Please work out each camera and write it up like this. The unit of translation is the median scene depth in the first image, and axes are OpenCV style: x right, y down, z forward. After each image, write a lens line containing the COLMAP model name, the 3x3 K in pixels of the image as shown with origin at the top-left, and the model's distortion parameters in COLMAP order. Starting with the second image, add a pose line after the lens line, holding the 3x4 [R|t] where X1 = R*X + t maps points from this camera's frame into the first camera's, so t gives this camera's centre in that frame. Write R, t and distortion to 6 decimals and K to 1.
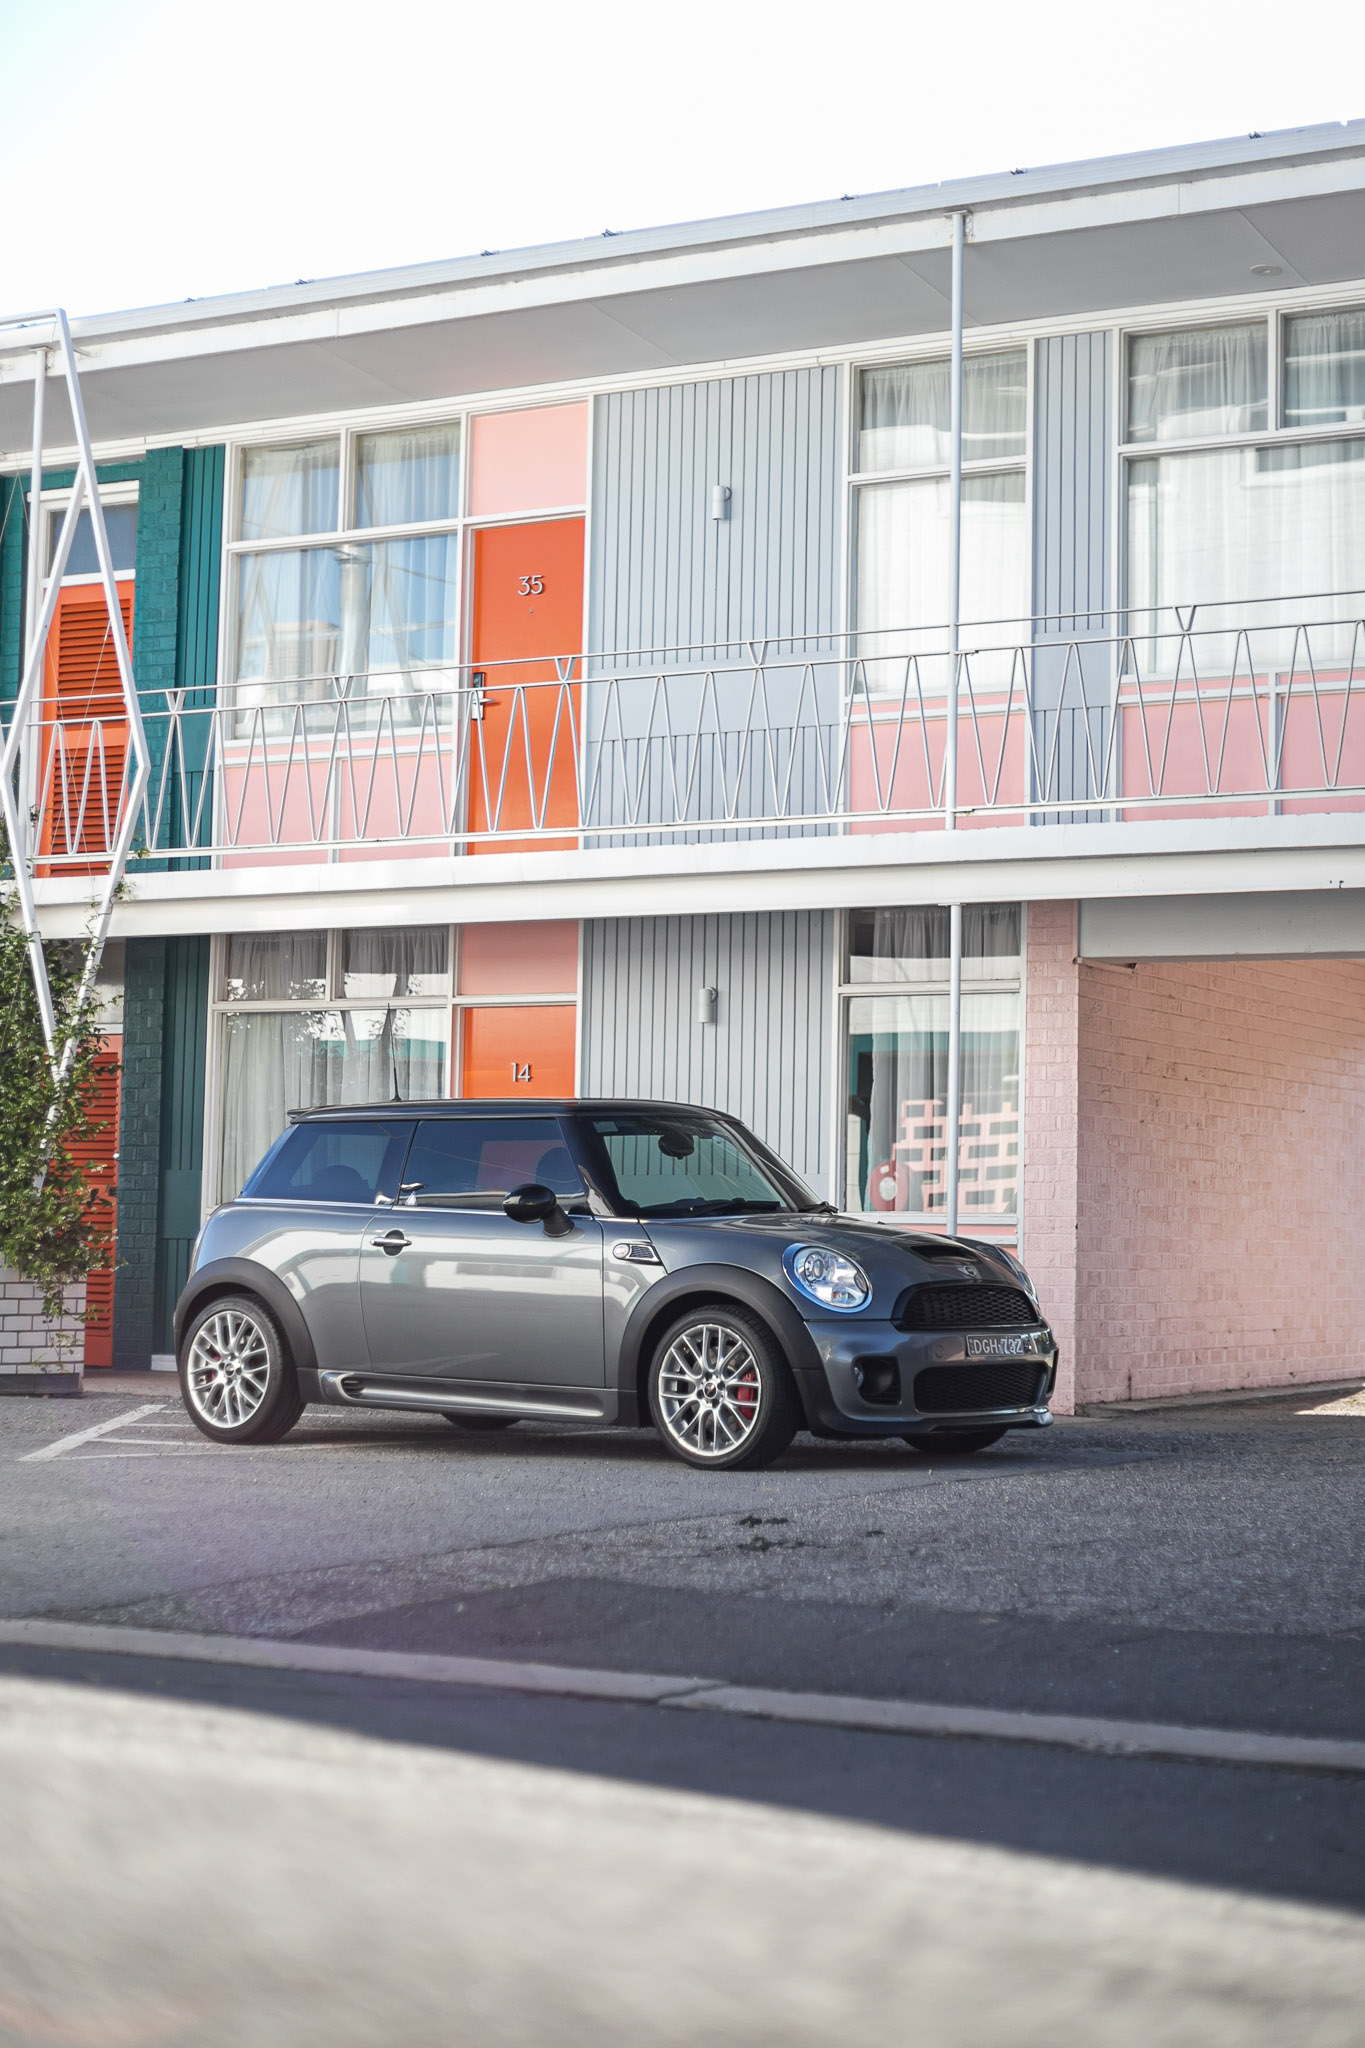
lens RADIAL K [[3262.9, 0, 760.0], [0, 3262.9, 944.5], [0, 0, 1]] dist [-0.090464, 0.000000]
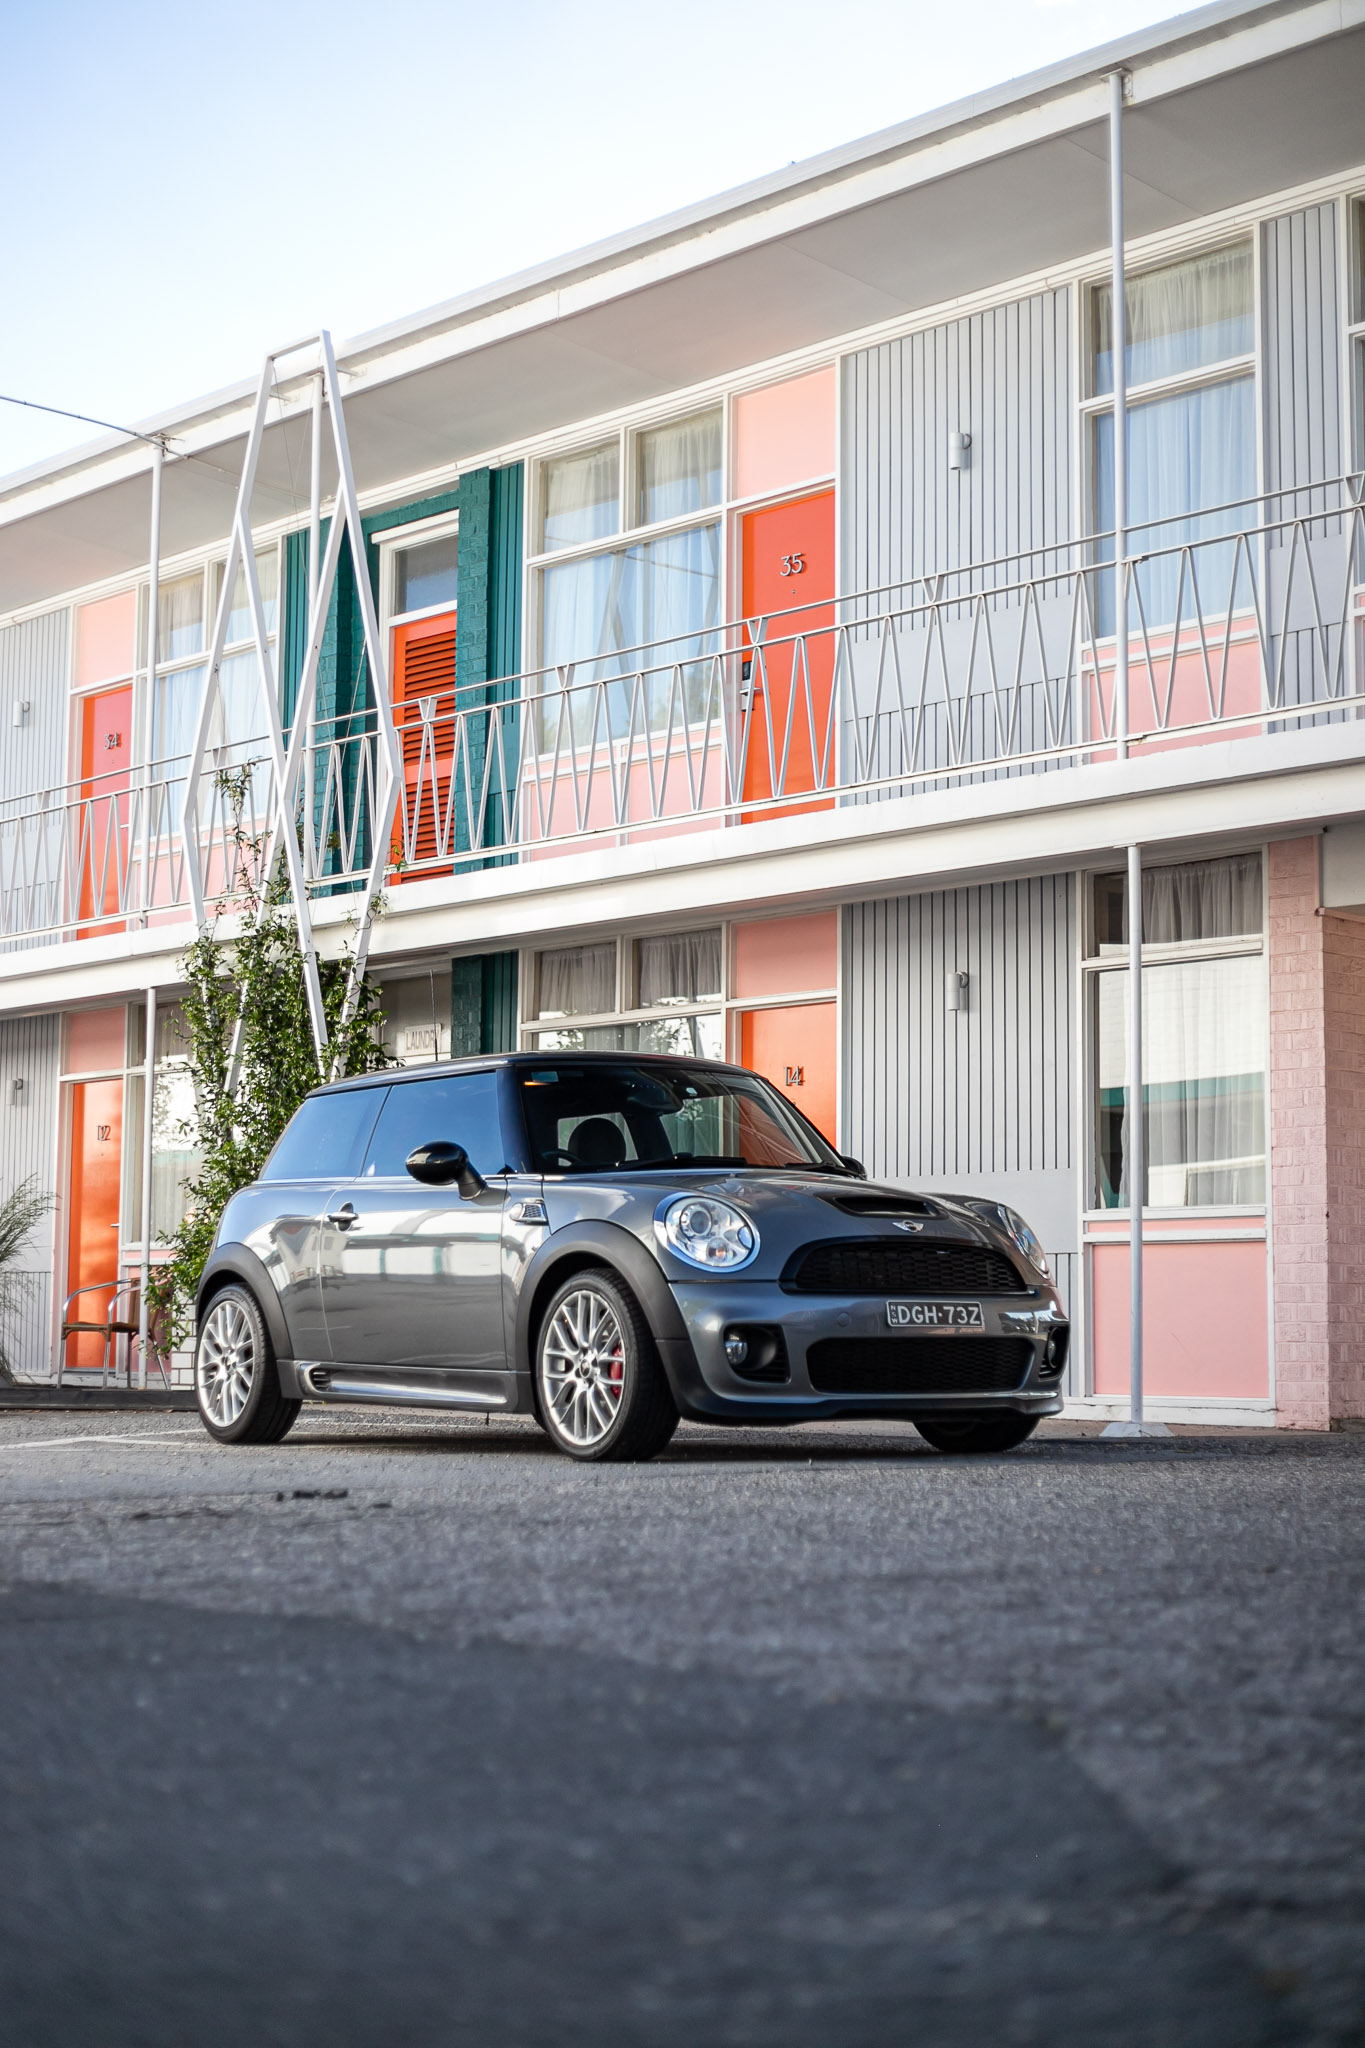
lens RADIAL K [[2953.6, 0, 651.3], [0, 2953.6, 1057.2], [0, 0, 1]] dist [-0.096117, 0.000000]
pose [[0.947670, -0.039422, -0.316807, 0.170648], [0.037835, 0.999222, -0.011164, 0.044697], [0.317001, -0.001407, 0.948424, 0.189272]]
